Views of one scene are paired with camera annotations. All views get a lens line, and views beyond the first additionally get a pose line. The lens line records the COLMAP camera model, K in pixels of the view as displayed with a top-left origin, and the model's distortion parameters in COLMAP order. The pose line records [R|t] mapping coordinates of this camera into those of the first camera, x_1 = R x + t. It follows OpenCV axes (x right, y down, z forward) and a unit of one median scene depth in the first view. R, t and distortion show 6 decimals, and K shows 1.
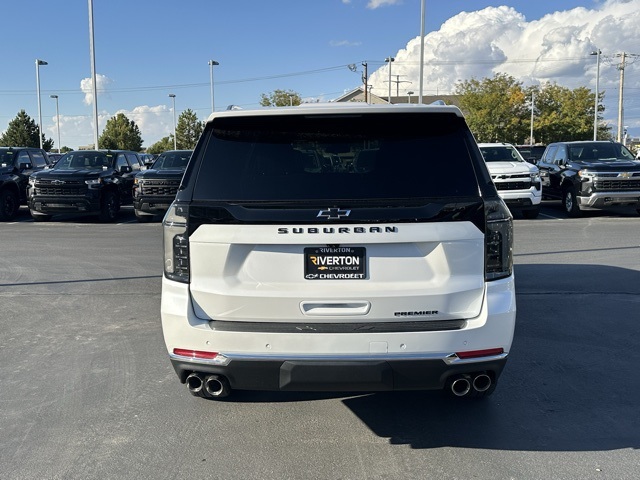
lens RADIAL K [[658.8, 0, 316.2], [0, 658.8, 239.4], [0, 0, 1]] dist [0.188974, -0.406368]
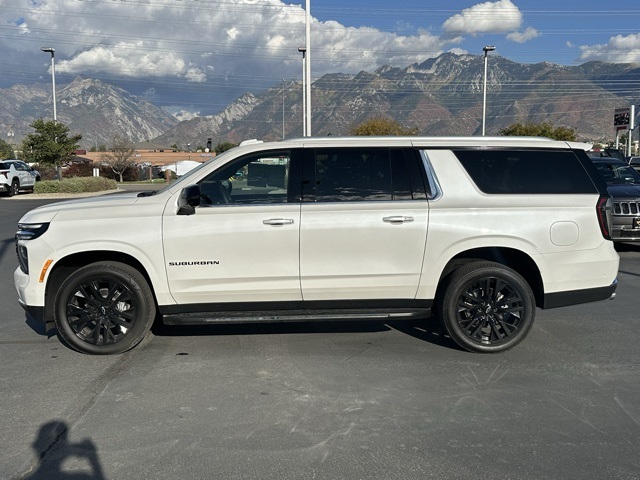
lens RADIAL K [[658.8, 0, 316.2], [0, 658.8, 239.4], [0, 0, 1]] dist [0.188974, -0.406368]
pose [[-0.072729, -0.093003, 0.993006, -1.973495], [0.128352, 0.986491, 0.101793, -0.227029], [-0.989058, 0.134858, -0.059809, 1.938572]]
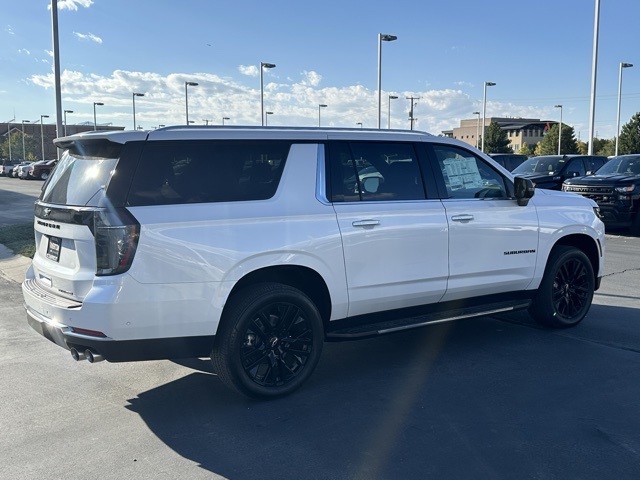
lens RADIAL K [[658.8, 0, 316.2], [0, 658.8, 239.4], [0, 0, 1]] dist [0.188974, -0.406368]
pose [[0.617741, 0.094480, -0.780685, 1.478935], [-0.096894, 0.994336, 0.043666, -0.098296], [0.780389, 0.048669, 0.623397, 0.542867]]
